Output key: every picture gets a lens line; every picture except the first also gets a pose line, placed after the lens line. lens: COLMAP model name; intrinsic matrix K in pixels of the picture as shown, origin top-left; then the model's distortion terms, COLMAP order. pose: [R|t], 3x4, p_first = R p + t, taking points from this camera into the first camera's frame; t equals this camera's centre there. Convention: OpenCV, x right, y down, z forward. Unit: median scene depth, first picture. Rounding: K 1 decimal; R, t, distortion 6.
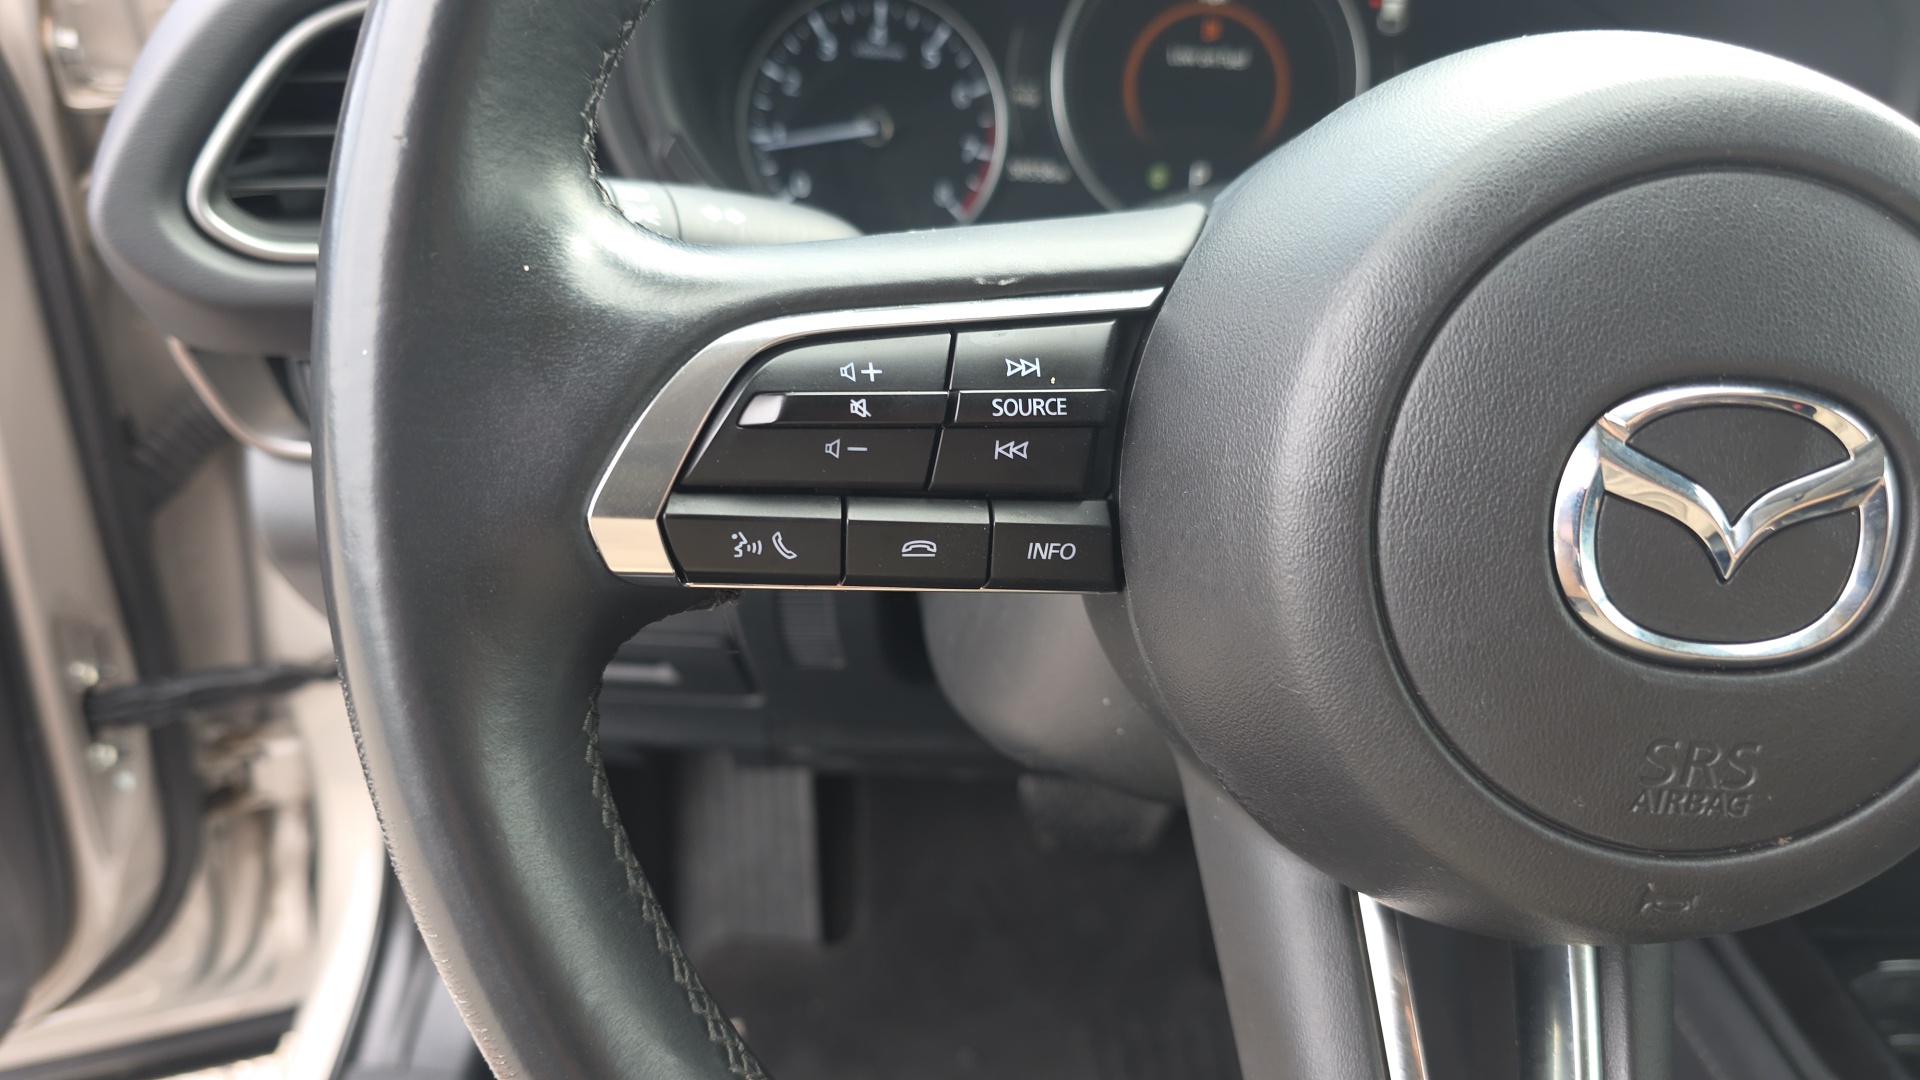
lens RADIAL K [[1365.2, 0, 924.5], [0, 1365.2, 553.7], [0, 0, 1]] dist [0.029774, -0.060075]
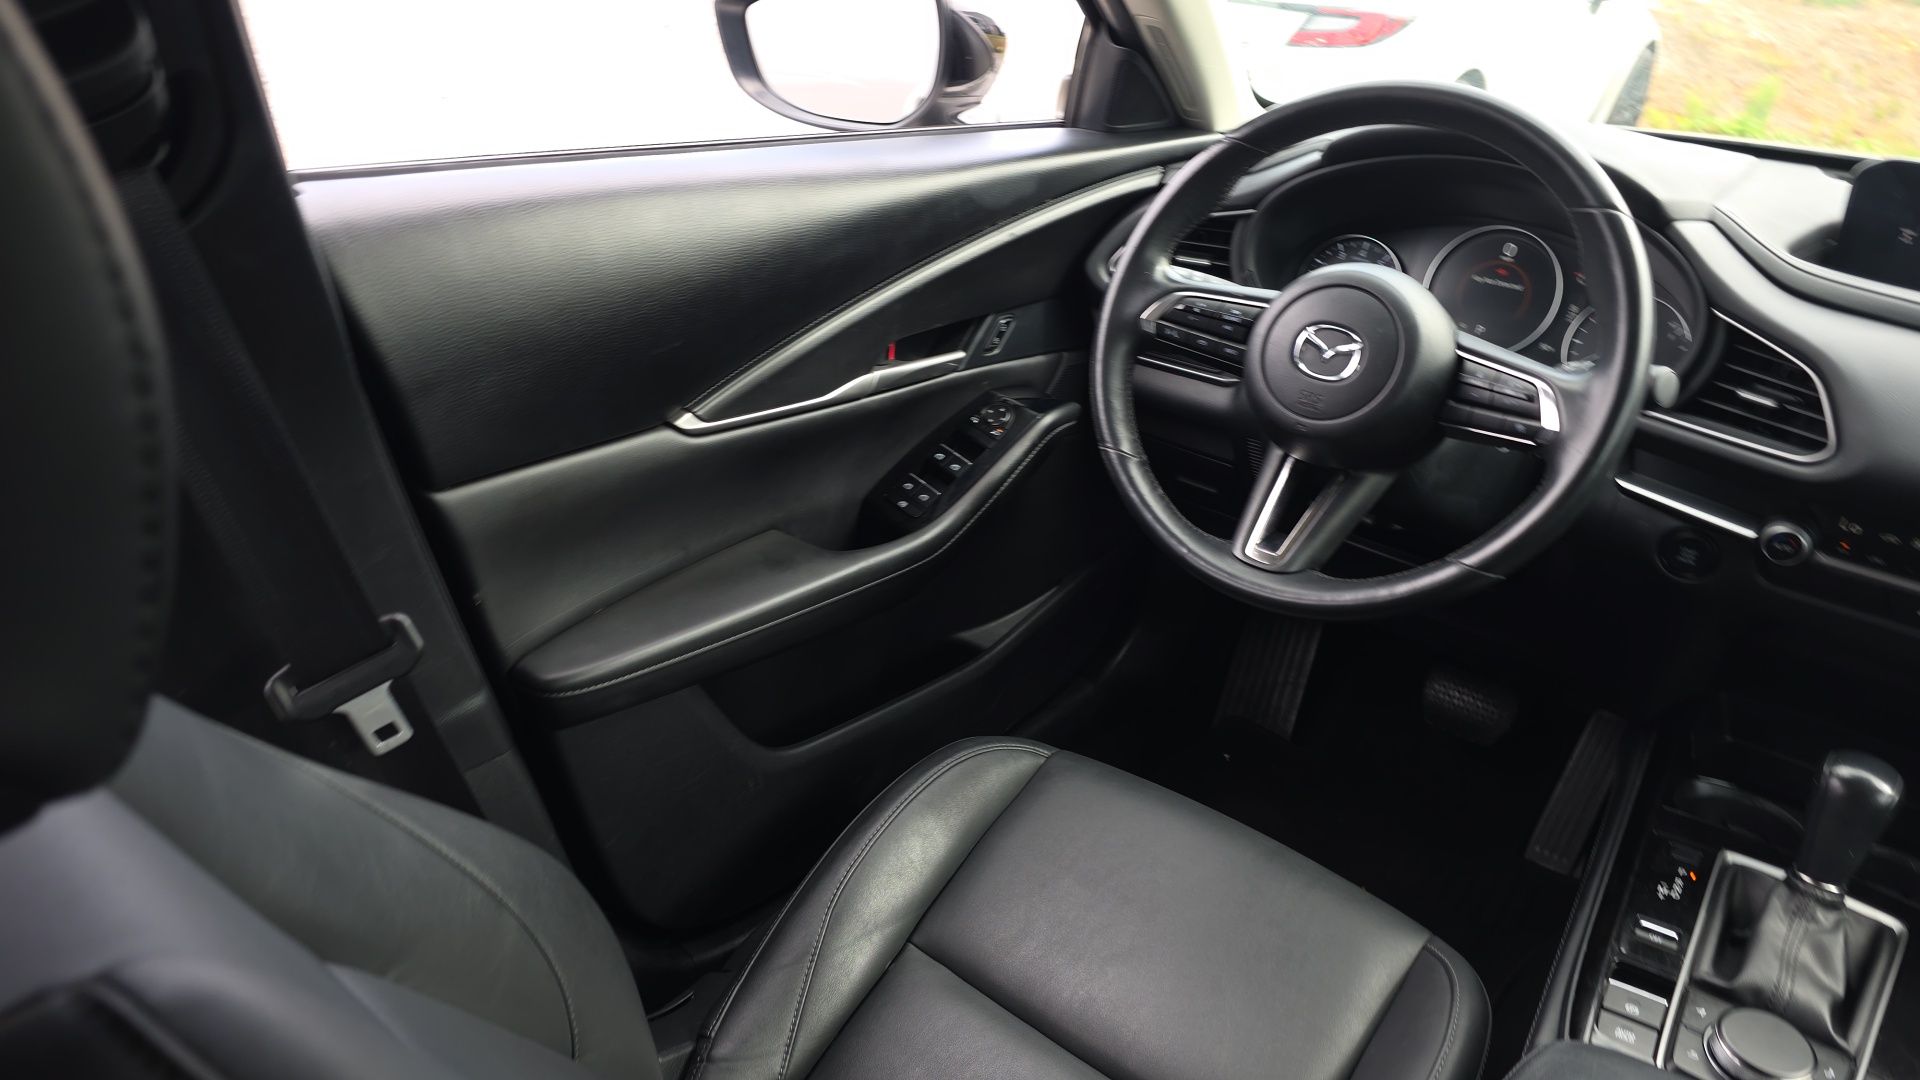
lens RADIAL K [[1292.8, 0, 962.4], [0, 1292.8, 545.9], [0, 0, 1]] dist [0.081693, -0.080106]
pose [[0.790961, 0.277161, -0.545493, 1.699737], [-0.343568, 0.938890, -0.021128, 0.889946], [0.506303, 0.204125, 0.837849, -2.634959]]
